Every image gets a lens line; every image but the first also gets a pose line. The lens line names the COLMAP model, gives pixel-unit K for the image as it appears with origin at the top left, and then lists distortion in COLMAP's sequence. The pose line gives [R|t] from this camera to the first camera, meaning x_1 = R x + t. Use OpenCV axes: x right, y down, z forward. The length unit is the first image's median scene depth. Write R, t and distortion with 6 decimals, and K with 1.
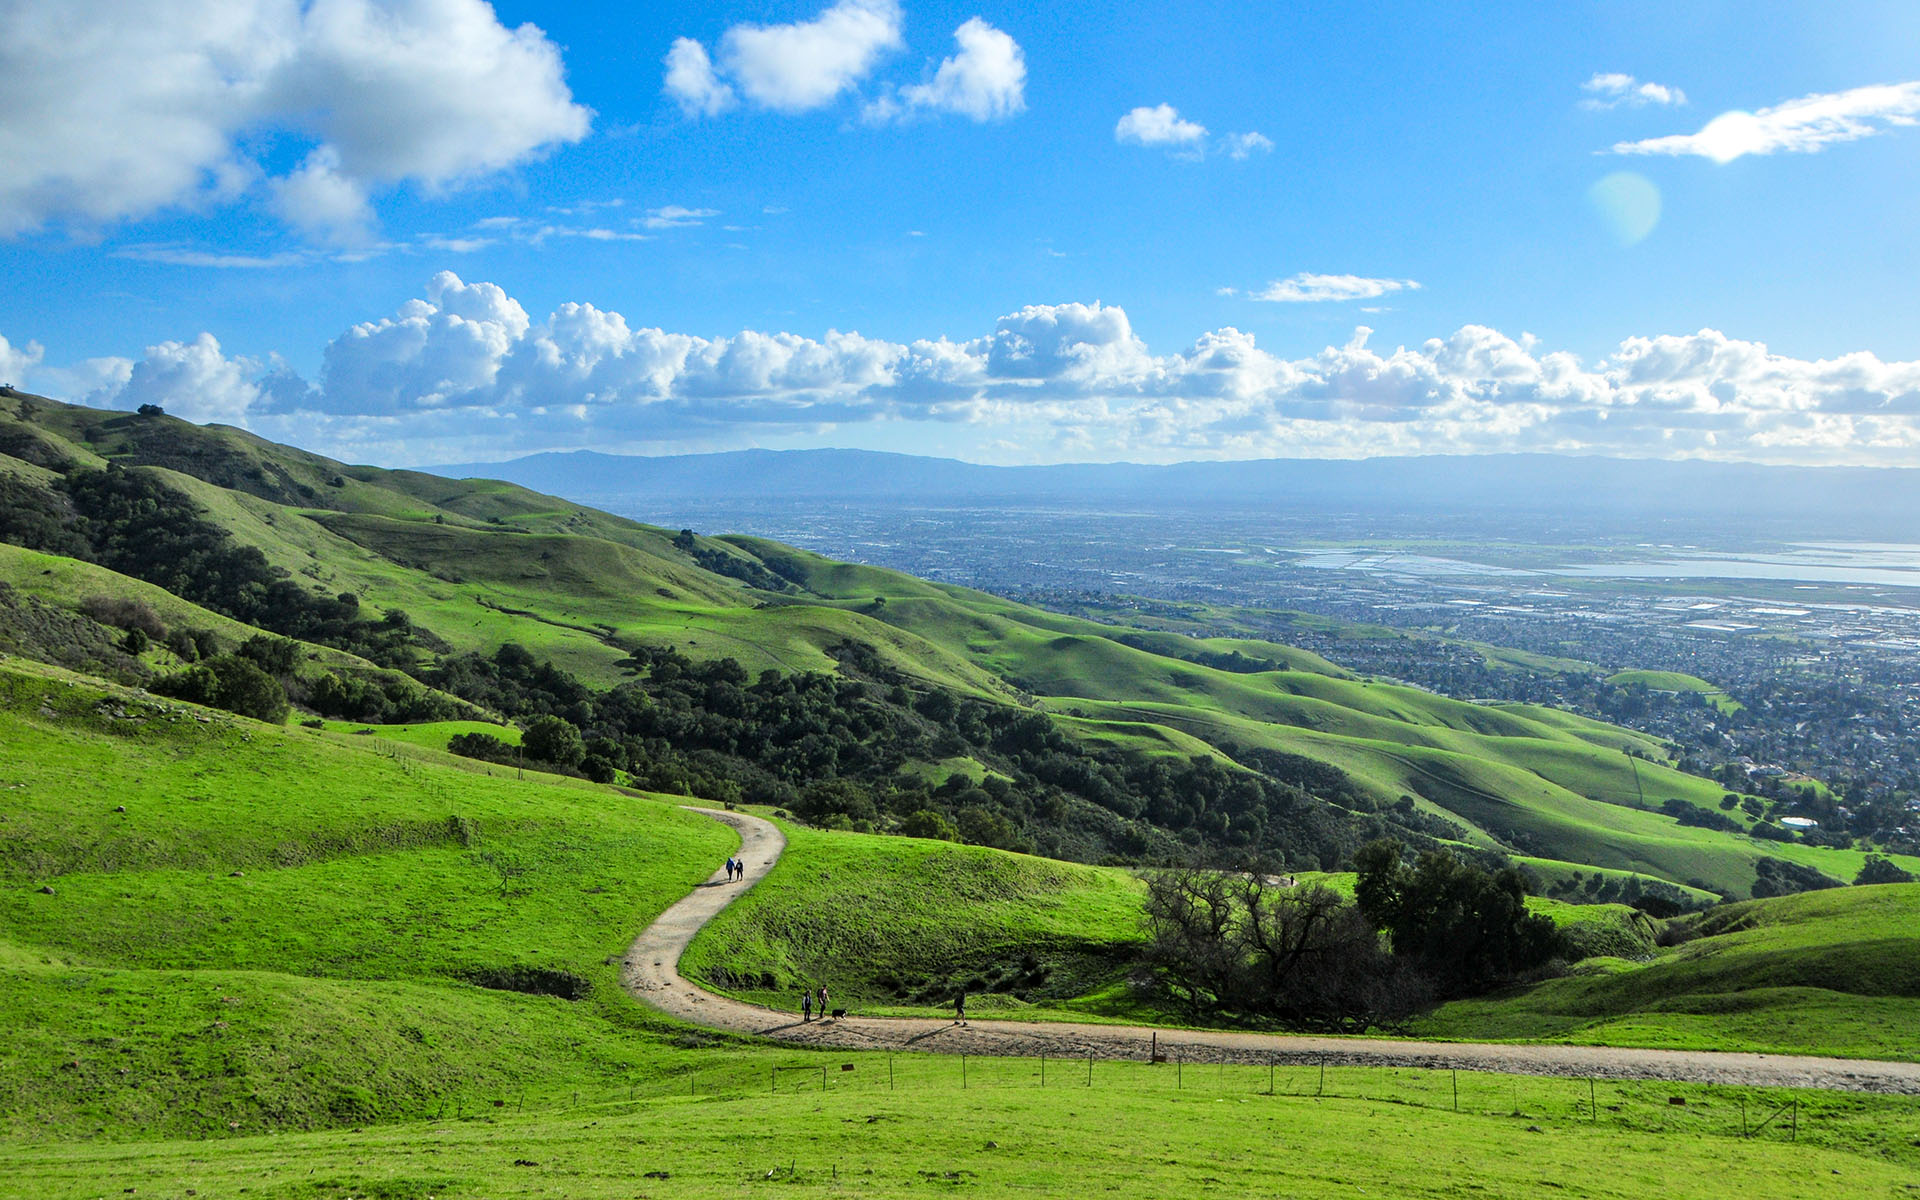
lens RADIAL K [[1500.7, 0, 960.0], [0, 1500.7, 600.0], [0, 0, 1]] dist [-0.066466, 0.009251]
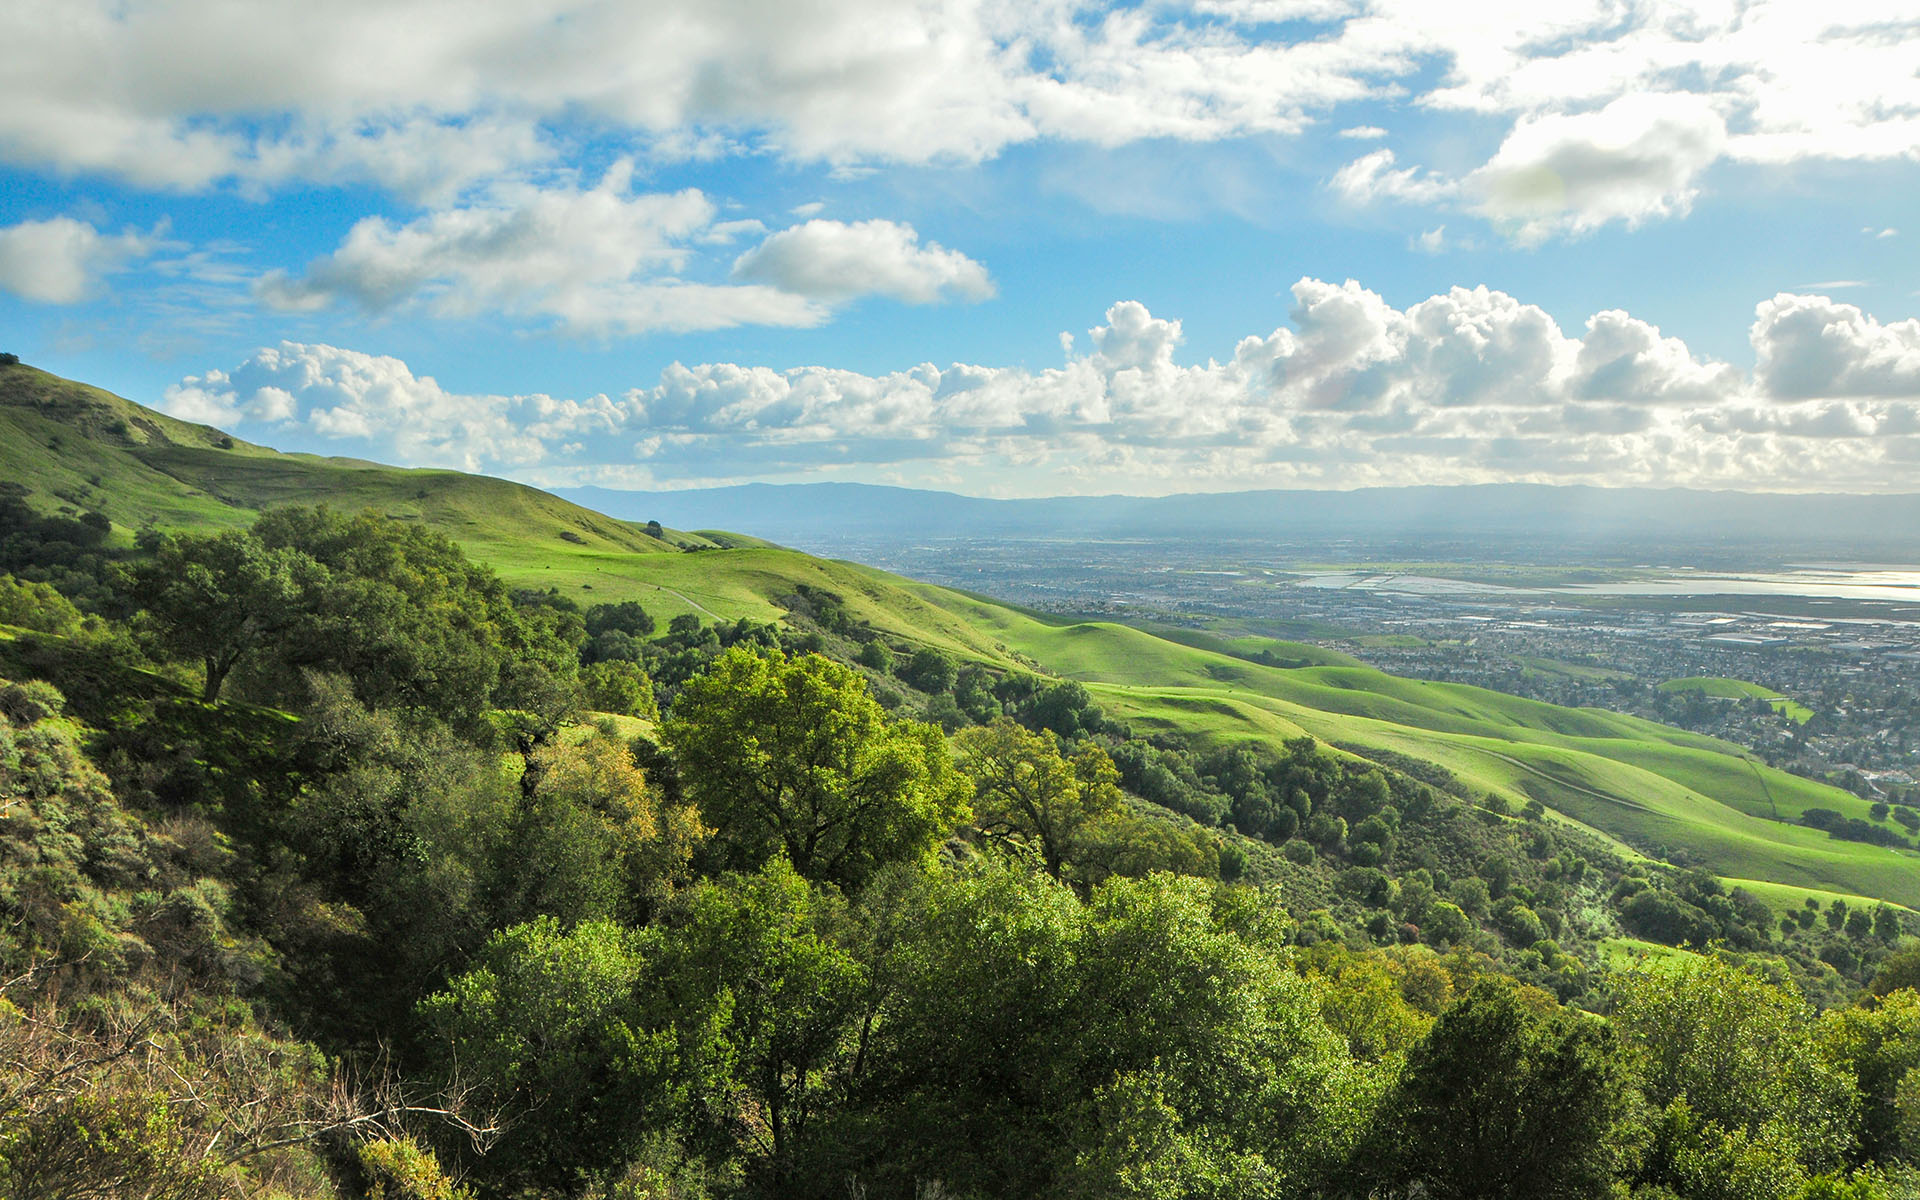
lens RADIAL K [[1500.7, 0, 960.0], [0, 1500.7, 600.0], [0, 0, 1]] dist [-0.066466, 0.009251]
pose [[0.999989, -0.004178, 0.001906, -0.000155], [0.004209, 0.999847, -0.016972, 0.040272], [-0.001835, 0.016980, 0.999854, 0.236047]]
